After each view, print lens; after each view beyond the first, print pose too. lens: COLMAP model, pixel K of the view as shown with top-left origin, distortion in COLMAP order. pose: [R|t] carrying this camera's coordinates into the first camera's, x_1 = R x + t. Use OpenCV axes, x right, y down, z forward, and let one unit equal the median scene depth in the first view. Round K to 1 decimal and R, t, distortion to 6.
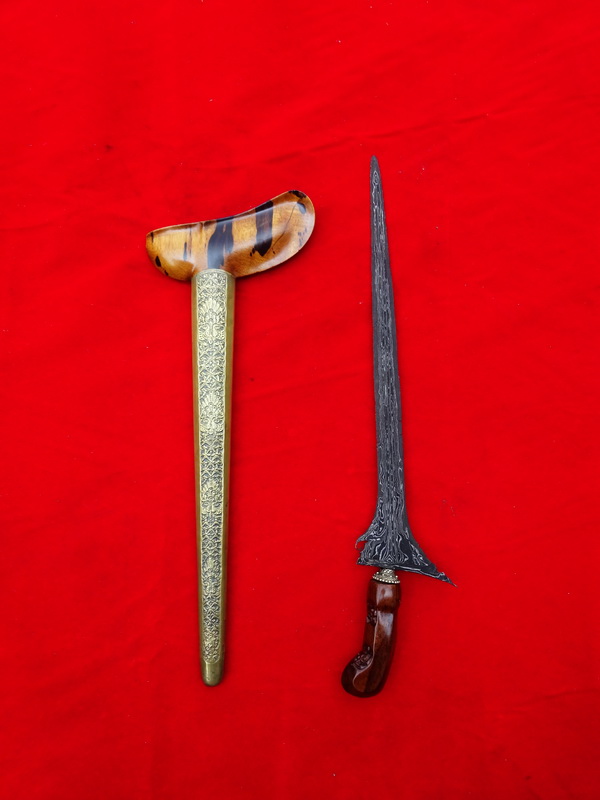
lens RADIAL K [[587.0, 0, 300.0], [0, 587.0, 400.0], [0, 0, 1]] dist [-0.012928, -0.001909]
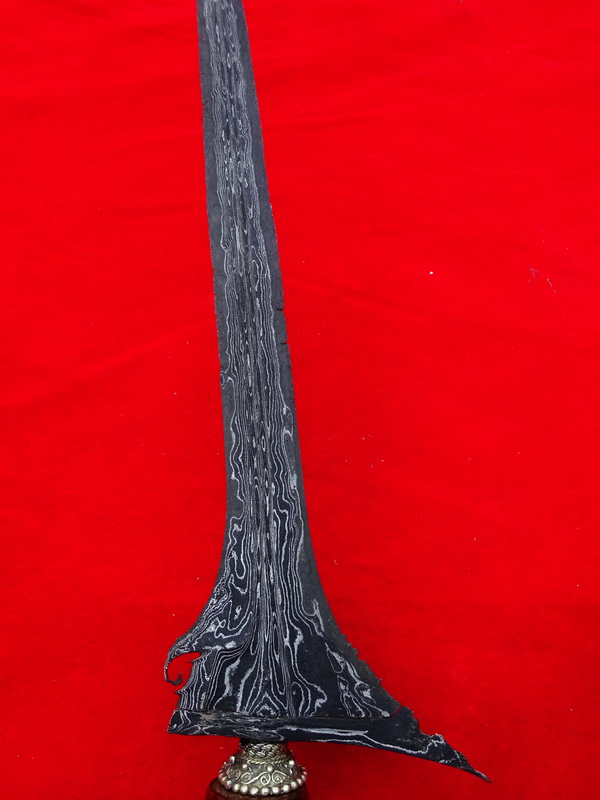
lens RADIAL K [[587.0, 0, 300.0], [0, 587.0, 400.0], [0, 0, 1]] dist [-0.012928, -0.001909]
pose [[0.996573, -0.081583, 0.013646, 0.175178], [0.082699, 0.986058, -0.144395, 0.149919], [-0.001675, 0.145028, 0.989426, 0.642614]]
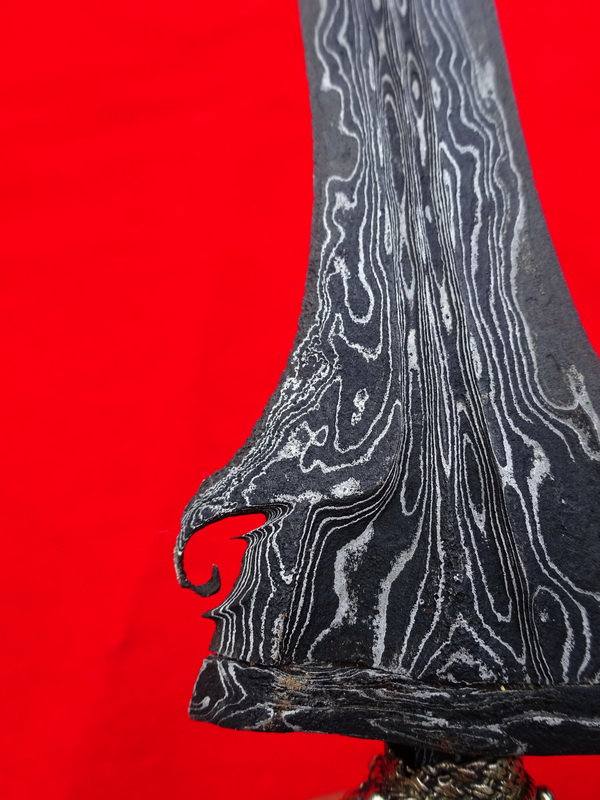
lens RADIAL K [[587.0, 0, 300.0], [0, 587.0, 400.0], [0, 0, 1]] dist [-0.012928, -0.001909]
pose [[0.986375, -0.119808, -0.112744, 0.137015], [0.114857, 0.992150, -0.049456, 0.219941], [0.117784, 0.035833, 0.992393, 0.862484]]
